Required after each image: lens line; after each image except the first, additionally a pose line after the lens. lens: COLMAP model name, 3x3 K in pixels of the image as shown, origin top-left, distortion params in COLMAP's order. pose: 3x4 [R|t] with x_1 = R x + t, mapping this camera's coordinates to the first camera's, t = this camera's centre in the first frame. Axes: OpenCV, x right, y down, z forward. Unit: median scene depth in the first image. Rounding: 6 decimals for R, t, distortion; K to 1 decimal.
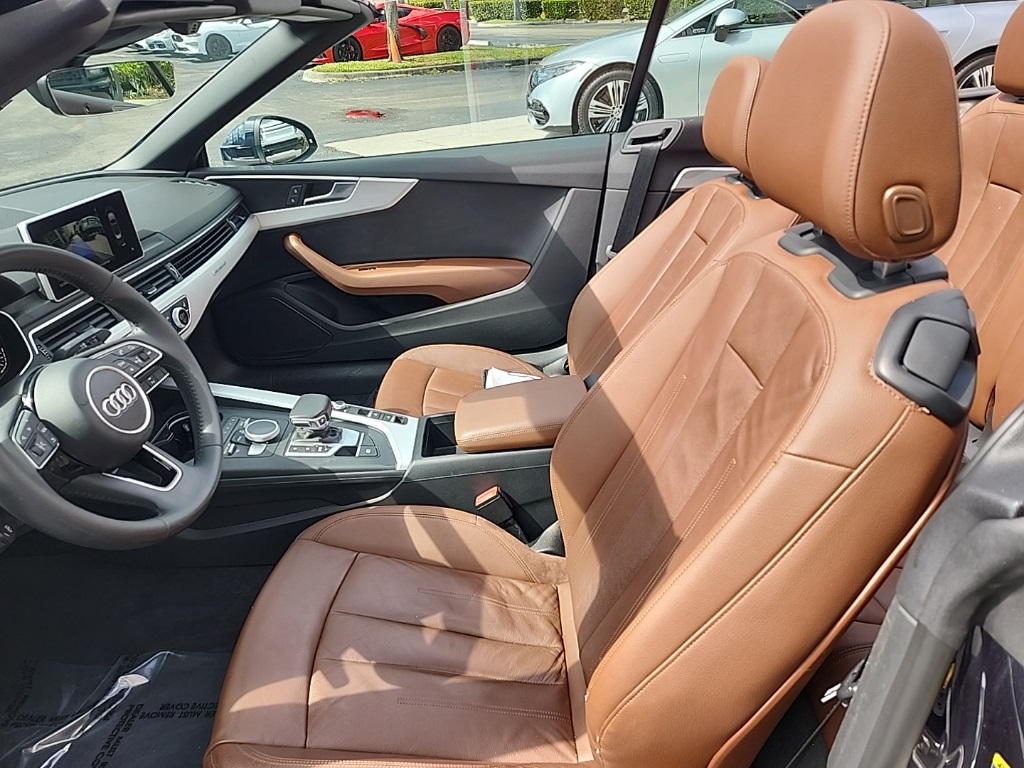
lens RADIAL K [[669.7, 0, 542.6], [0, 669.7, 396.8], [0, 0, 1]] dist [-0.001652, -0.000290]
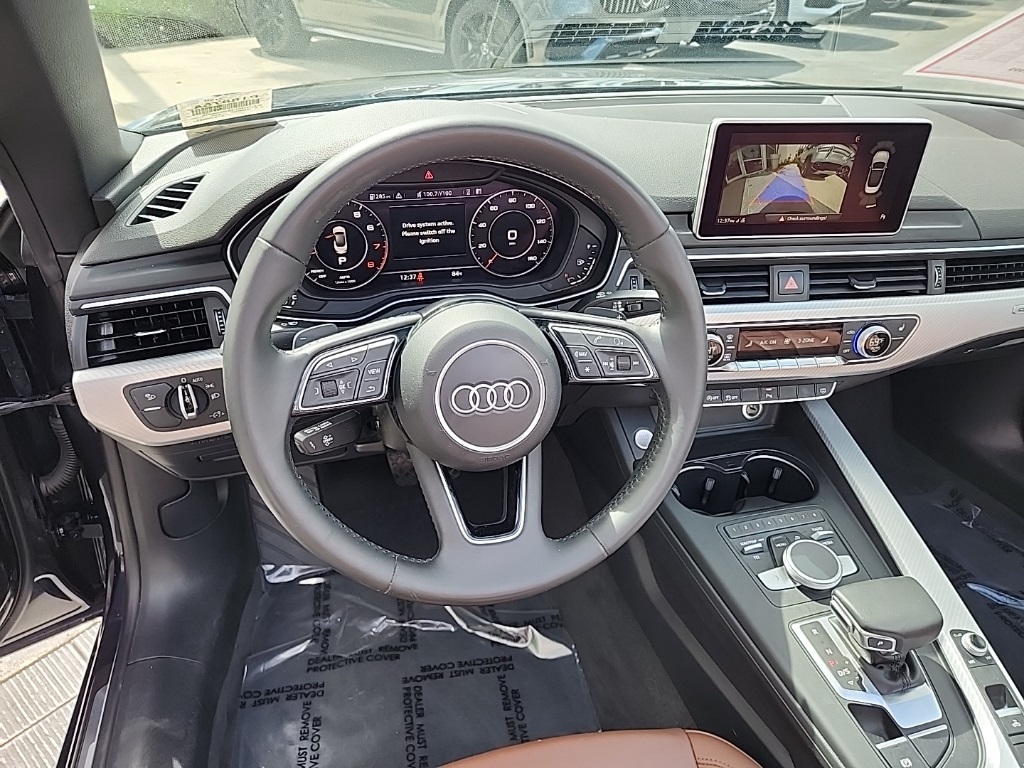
lens RADIAL K [[694.1, 0, 516.4], [0, 694.1, 388.5], [0, 0, 1]] dist [0.071657, -0.069202]
pose [[0.193579, 0.559350, -0.806012, -0.058326], [-0.511806, 0.758478, 0.403443, -0.180000], [0.837008, 0.334423, 0.433104, 0.460221]]
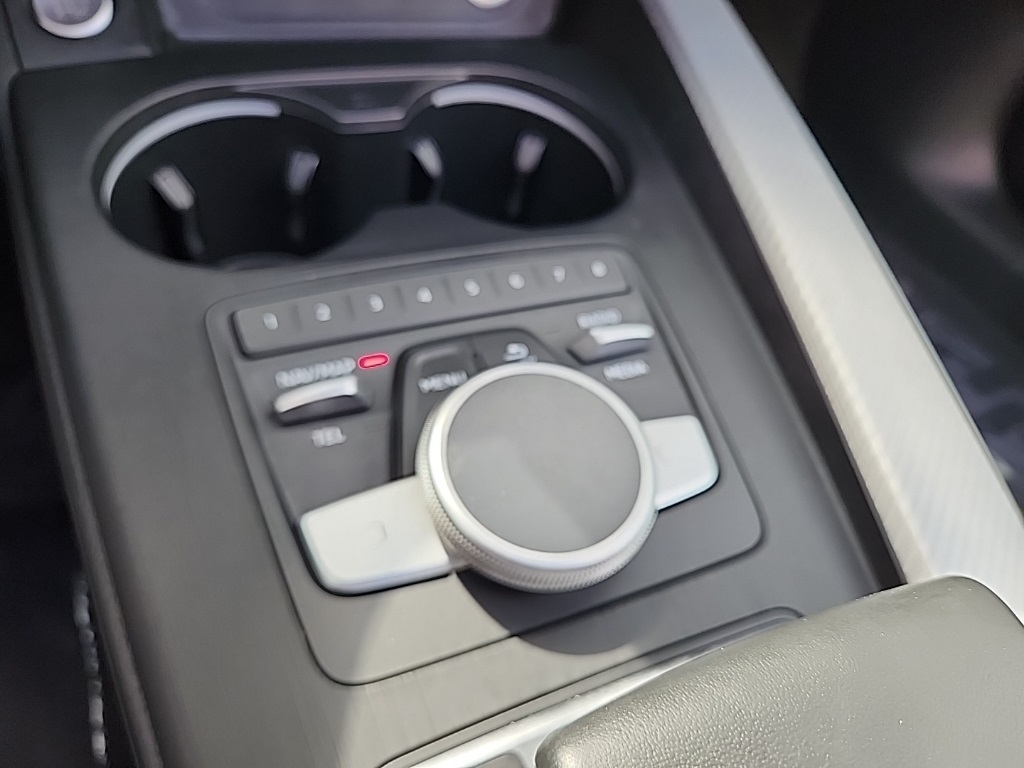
lens RADIAL K [[699.2, 0, 510.1], [0, 699.2, 395.2], [0, 0, 1]] dist [0.068743, -0.067314]
pose [[0.298223, 0.788037, -0.538573, -0.352797], [-0.604853, 0.592519, 0.532047, -0.030833], [0.738388, 0.167088, 0.653349, 0.891283]]
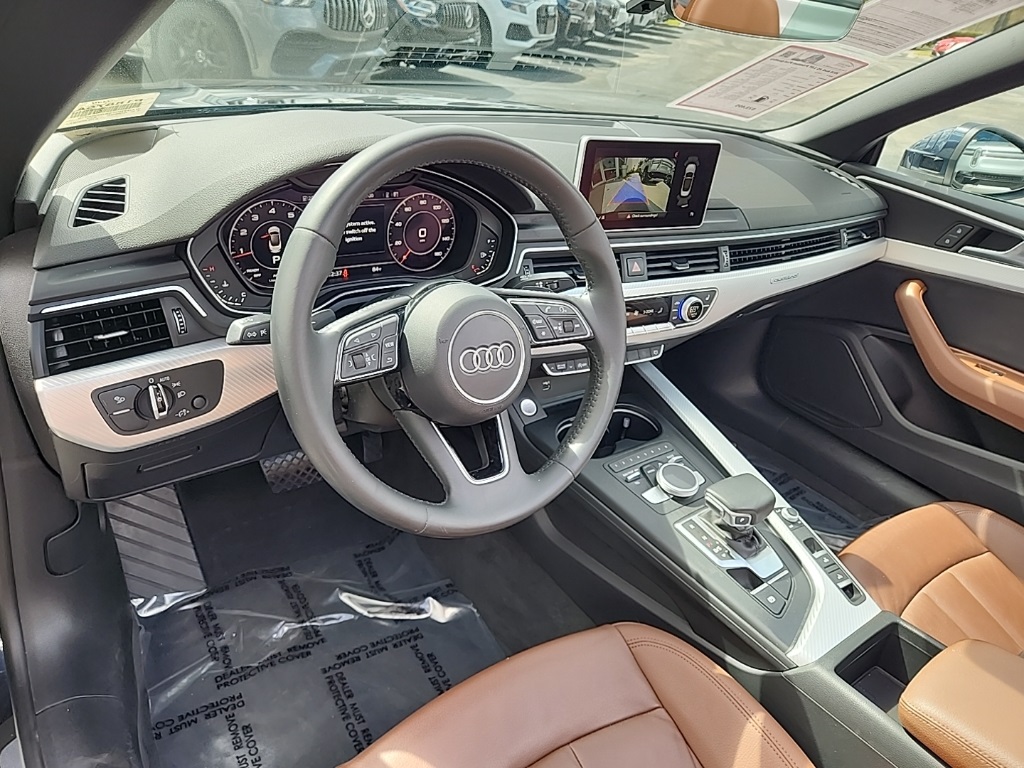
lens RADIAL K [[692.7, 0, 520.4], [0, 692.7, 397.0], [0, 0, 1]] dist [0.071858, -0.064336]
pose [[0.530369, 0.509134, -0.677858, -0.023573], [-0.533562, 0.821823, 0.199796, -0.089249], [0.658802, 0.255714, 0.707524, 0.291940]]
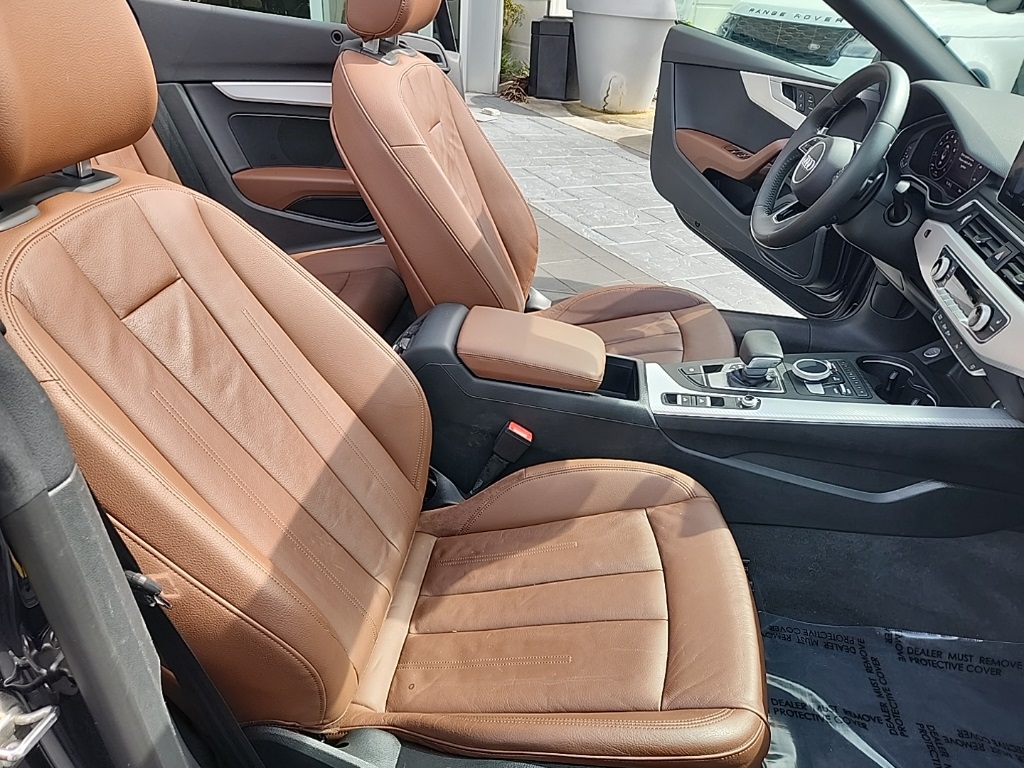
lens RADIAL K [[682.9, 0, 524.3], [0, 682.9, 383.1], [0, 0, 1]] dist [0.074829, -0.064878]
pose [[-0.980958, -0.130440, 0.143897, -0.164720], [0.058247, 0.509210, 0.858669, -0.780842], [-0.185279, 0.850700, -0.491916, 1.541840]]
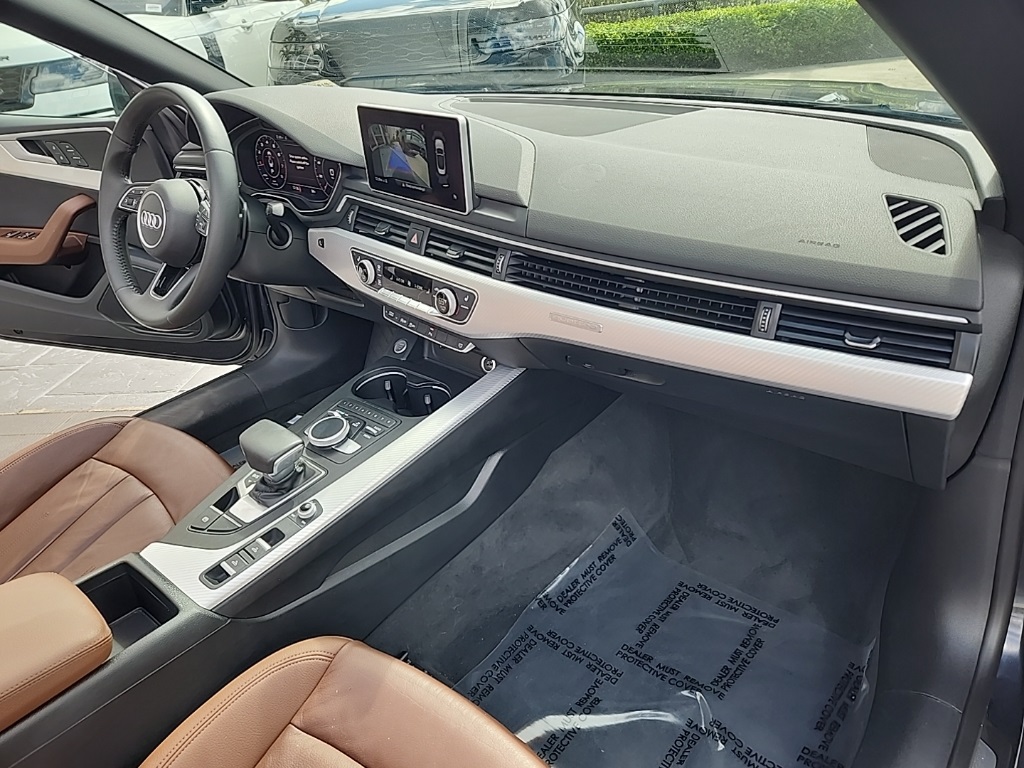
lens RADIAL K [[682.8, 0, 512.5], [0, 682.8, 381.7], [0, 0, 1]] dist [0.069449, -0.064772]
pose [[-0.689492, 0.437301, -0.577381, -0.120873], [-0.260232, 0.594365, 0.760927, -0.657584], [0.675929, 0.674906, -0.296010, 1.332127]]
